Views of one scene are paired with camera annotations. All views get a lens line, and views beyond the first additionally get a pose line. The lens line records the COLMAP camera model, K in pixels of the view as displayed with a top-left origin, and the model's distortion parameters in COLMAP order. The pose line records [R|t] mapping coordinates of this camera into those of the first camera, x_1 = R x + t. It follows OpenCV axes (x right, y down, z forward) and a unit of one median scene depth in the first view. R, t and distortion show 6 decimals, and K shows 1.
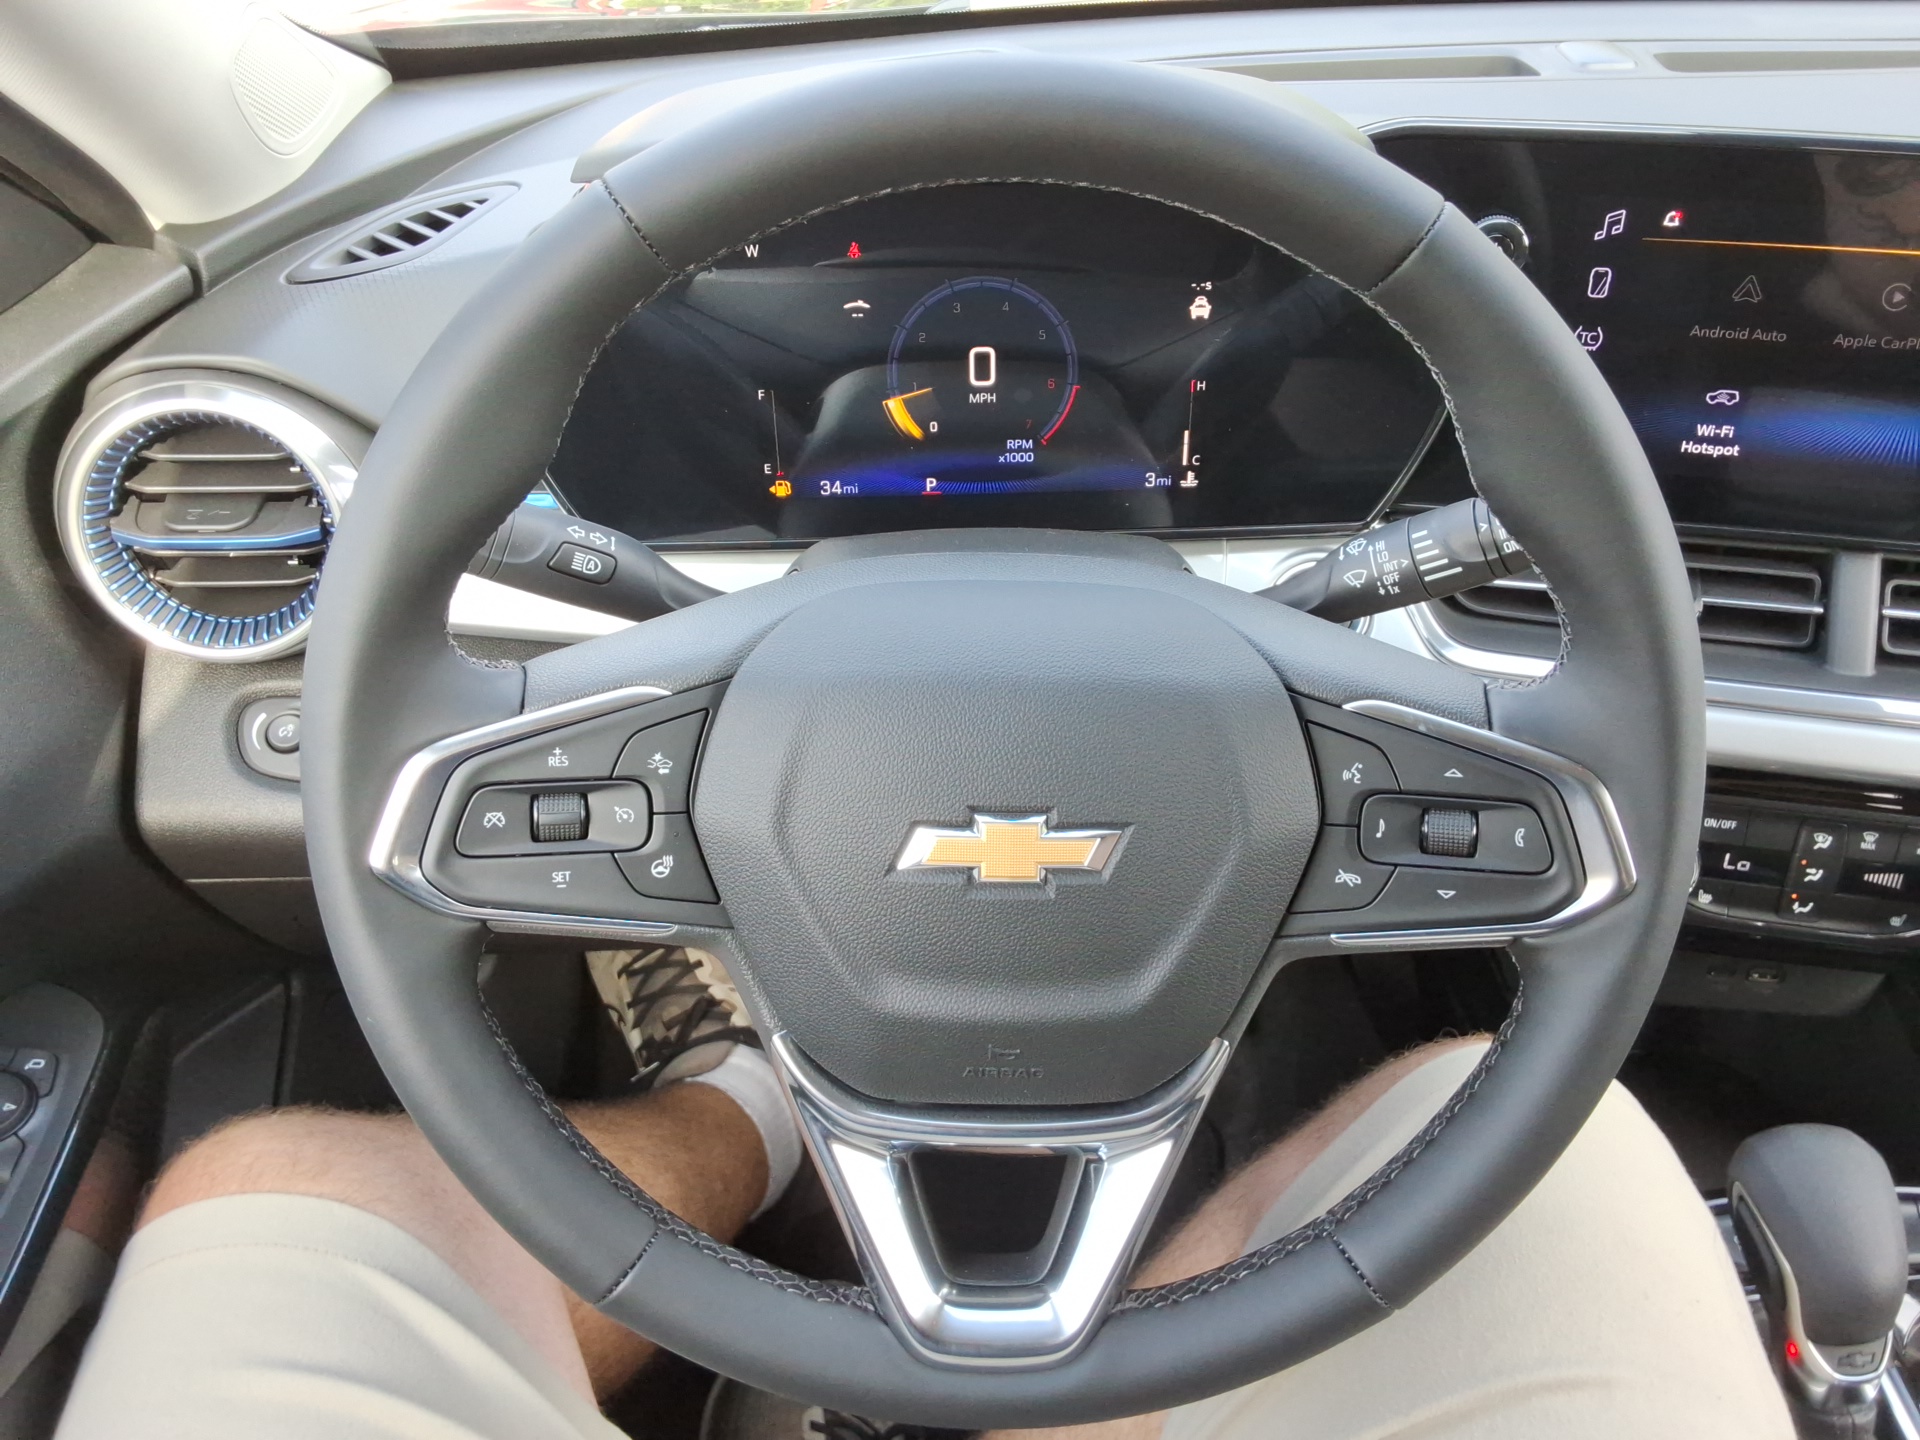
lens RADIAL K [[1561.9, 0, 970.1], [0, 1561.9, 703.0], [0, 0, 1]] dist [0.139623, -0.252548]
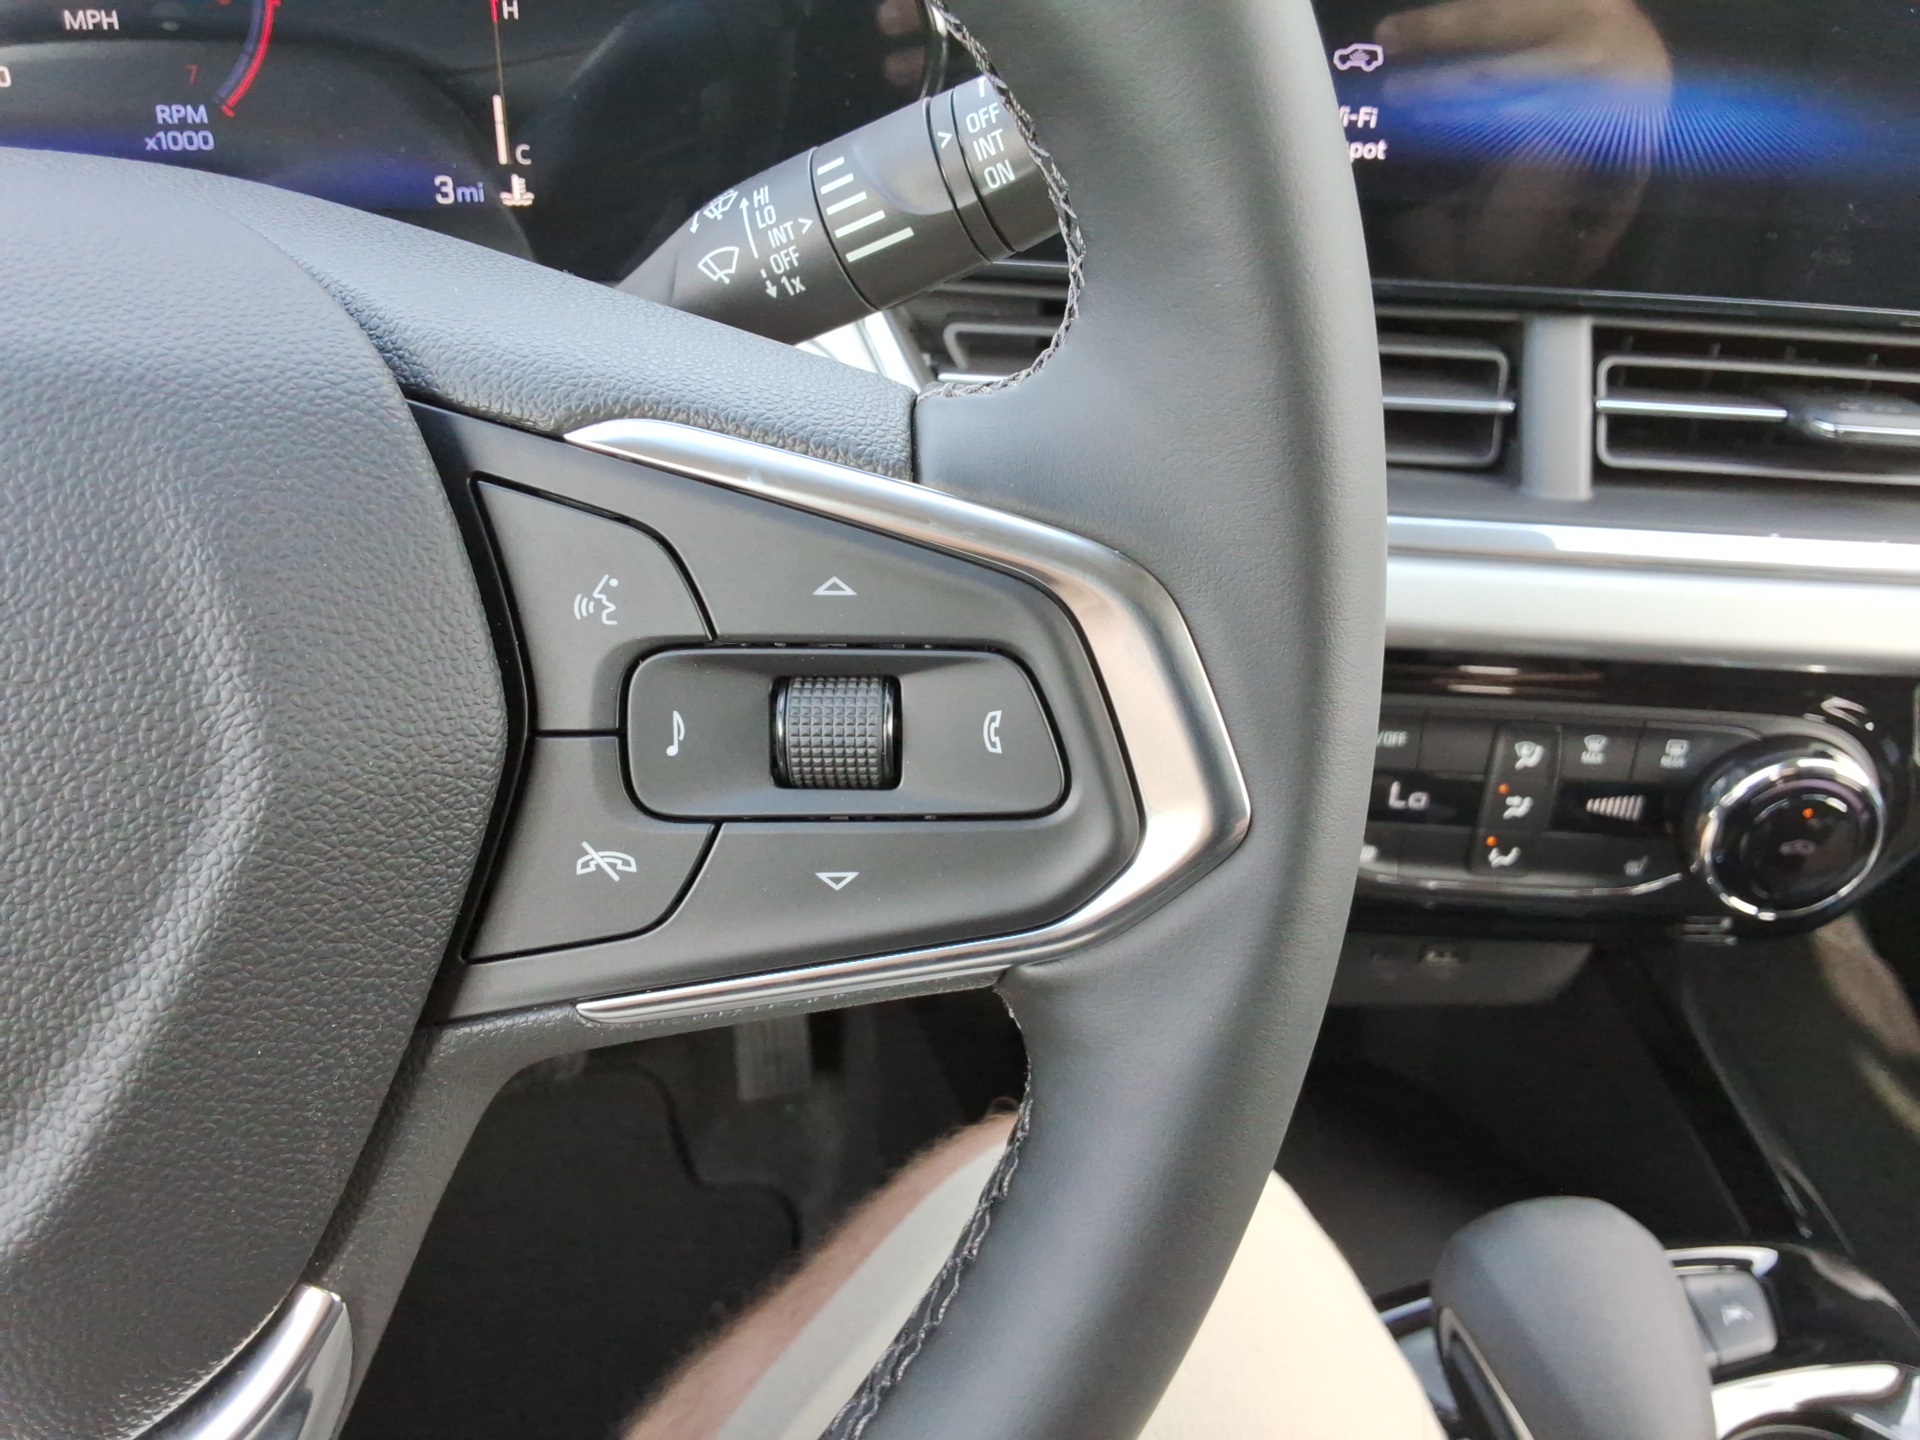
lens RADIAL K [[1576.4, 0, 967.7], [0, 1576.4, 714.5], [0, 0, 1]] dist [0.090766, -0.162054]
pose [[0.977295, -0.053334, 0.205063, 0.186814], [0.052341, 0.998576, 0.010269, 0.055355], [-0.205318, 0.000697, 0.978695, 0.433763]]
